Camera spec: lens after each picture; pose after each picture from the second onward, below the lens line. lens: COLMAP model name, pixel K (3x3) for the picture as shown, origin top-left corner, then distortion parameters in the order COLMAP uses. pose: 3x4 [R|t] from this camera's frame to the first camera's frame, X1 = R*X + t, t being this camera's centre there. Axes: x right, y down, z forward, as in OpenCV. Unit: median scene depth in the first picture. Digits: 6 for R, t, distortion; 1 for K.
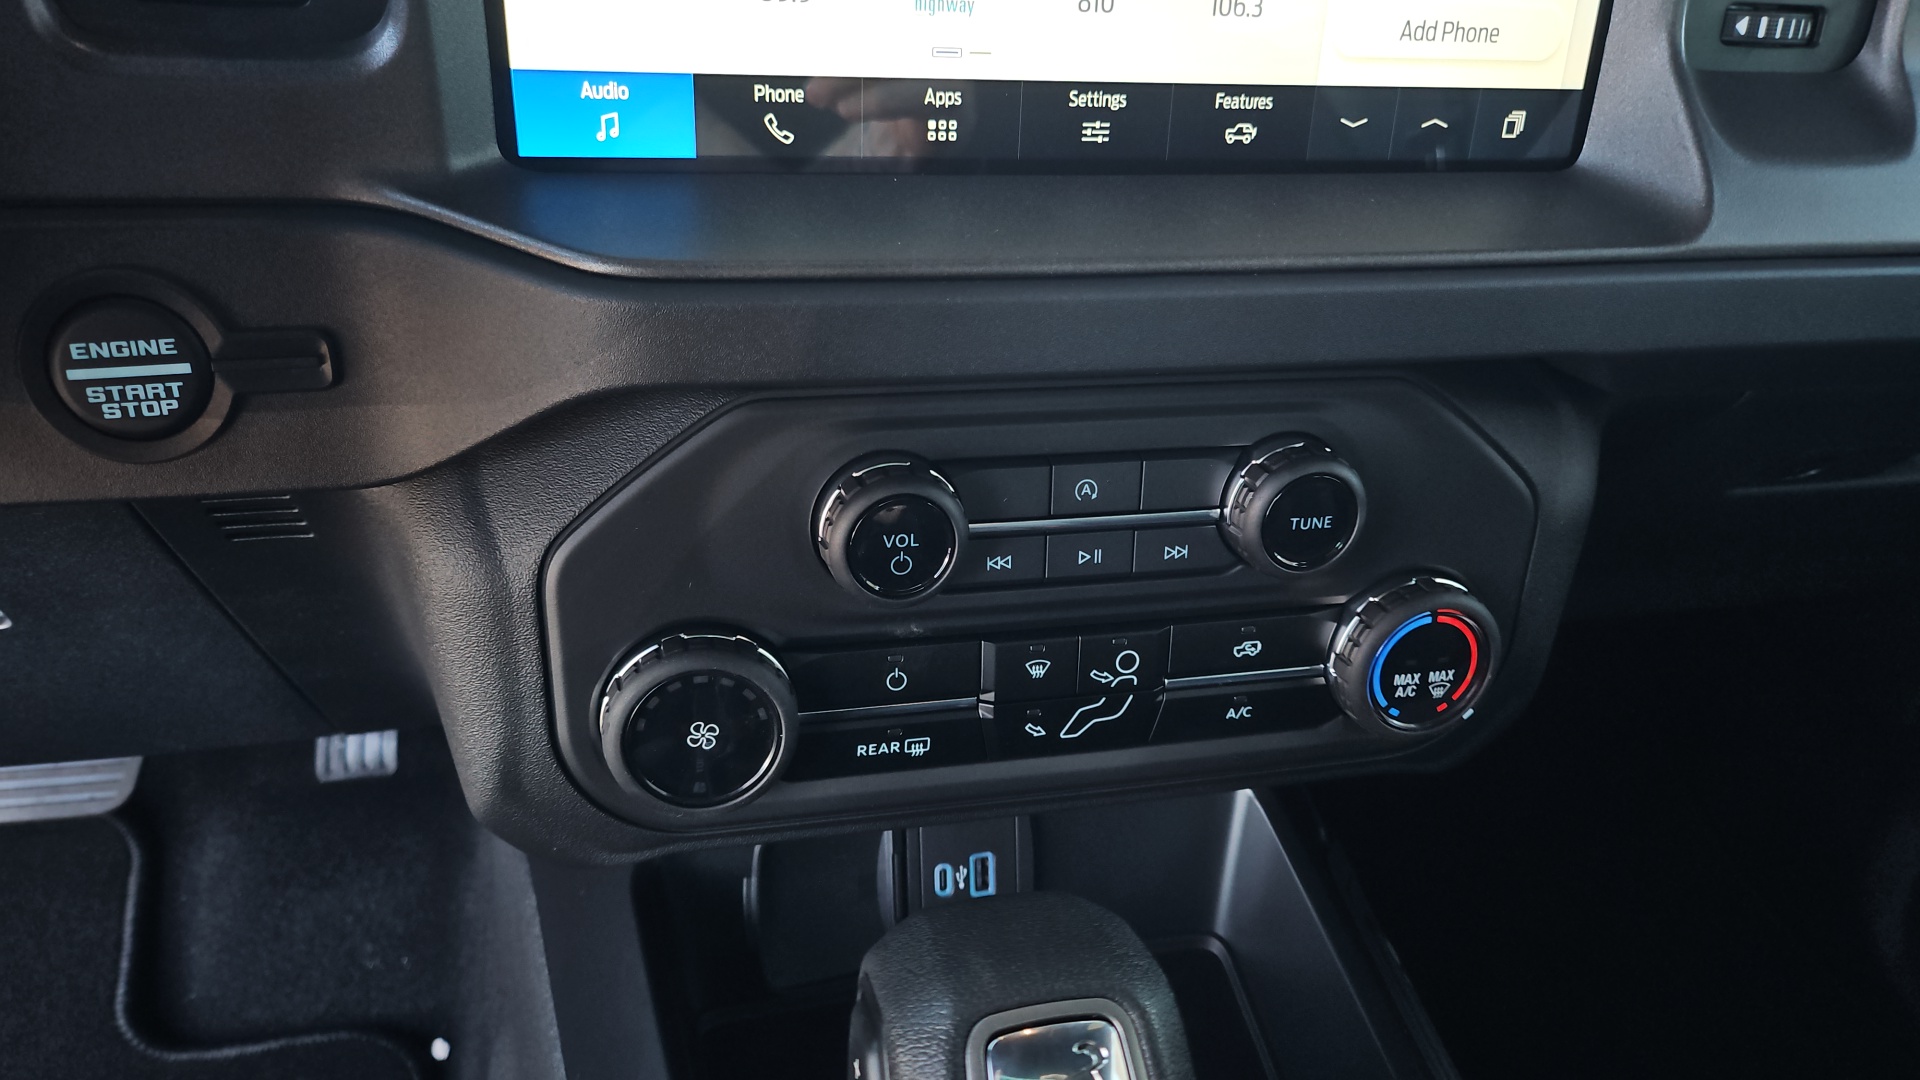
lens RADIAL K [[1391.8, 0, 978.0], [0, 1391.8, 547.1], [0, 0, 1]] dist [0.011312, -0.017886]
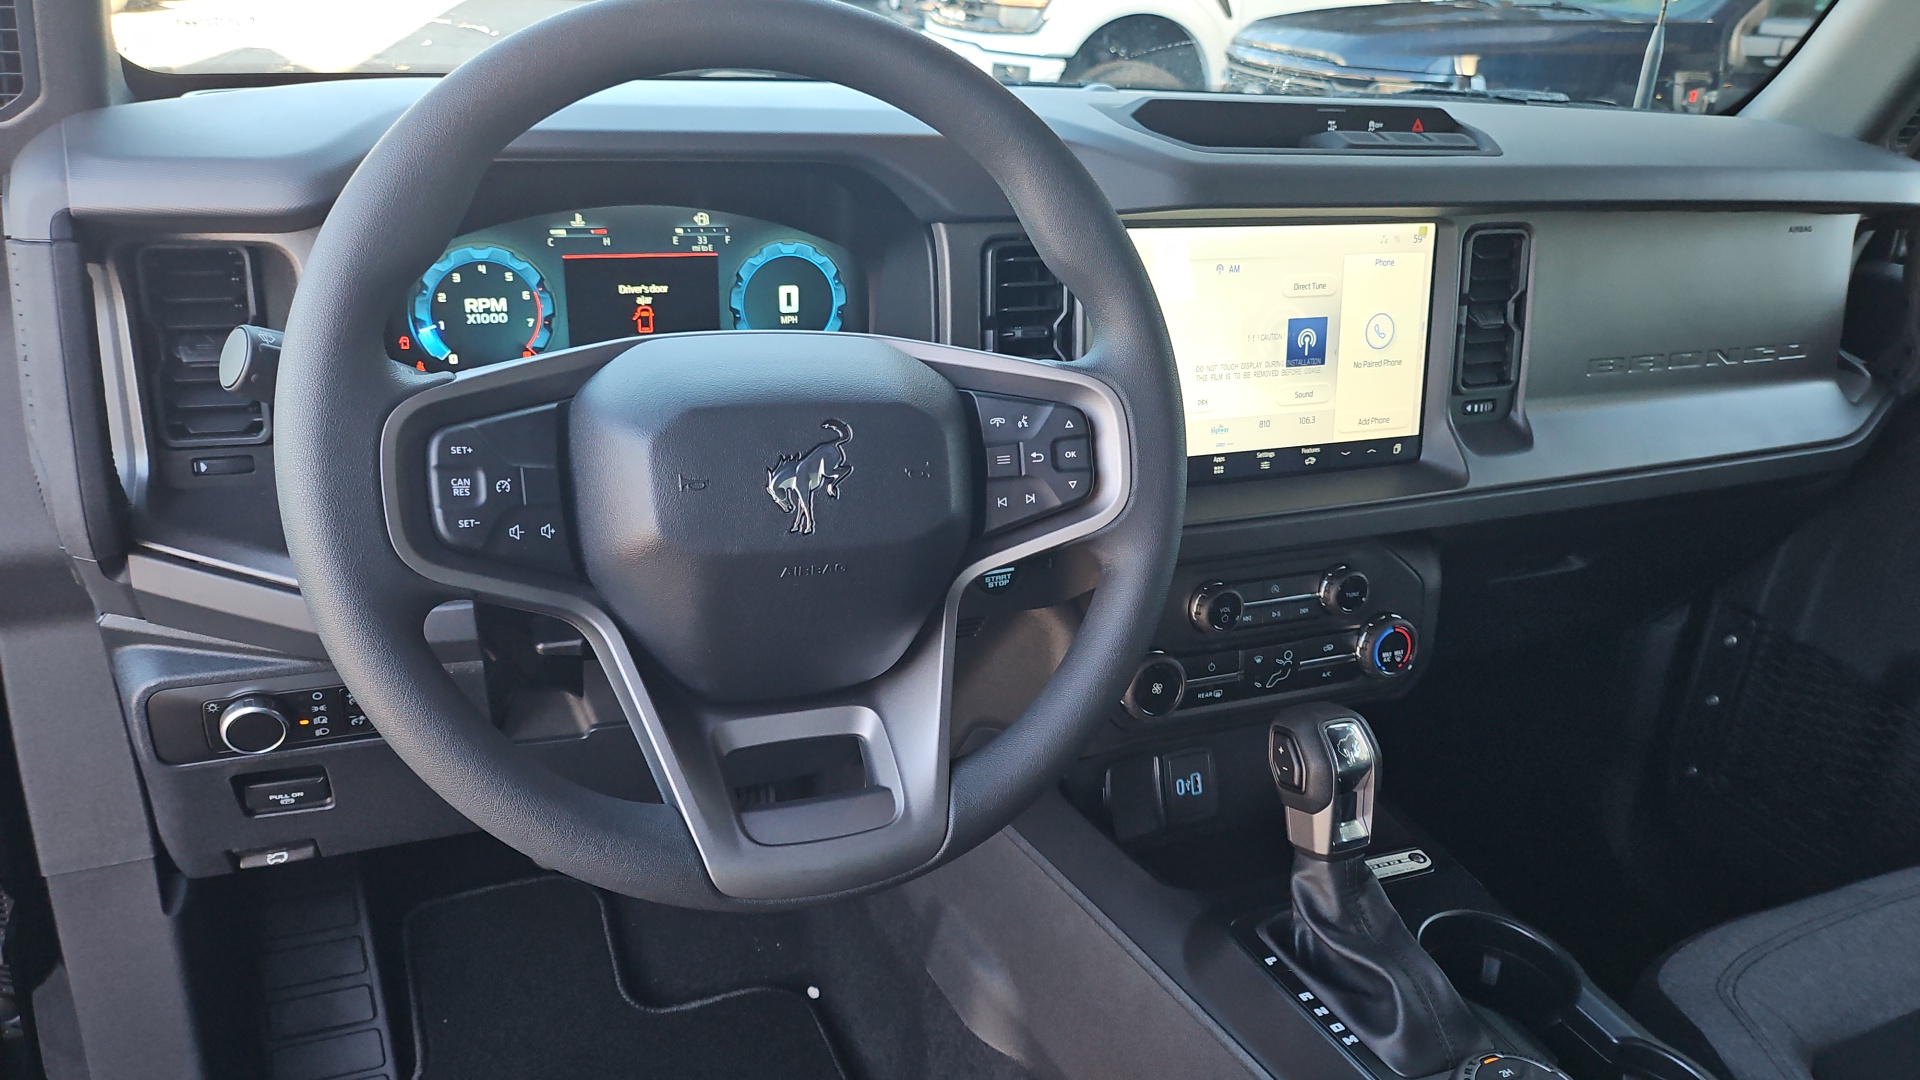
lens RADIAL K [[1391.8, 0, 944.9], [0, 1391.8, 544.8], [0, 0, 1]] dist [0.011312, -0.017886]
pose [[0.987946, -0.079430, 0.132864, -0.874159], [0.098586, 0.984590, -0.144445, 0.193762], [-0.119343, 0.155802, 0.980552, -1.555389]]
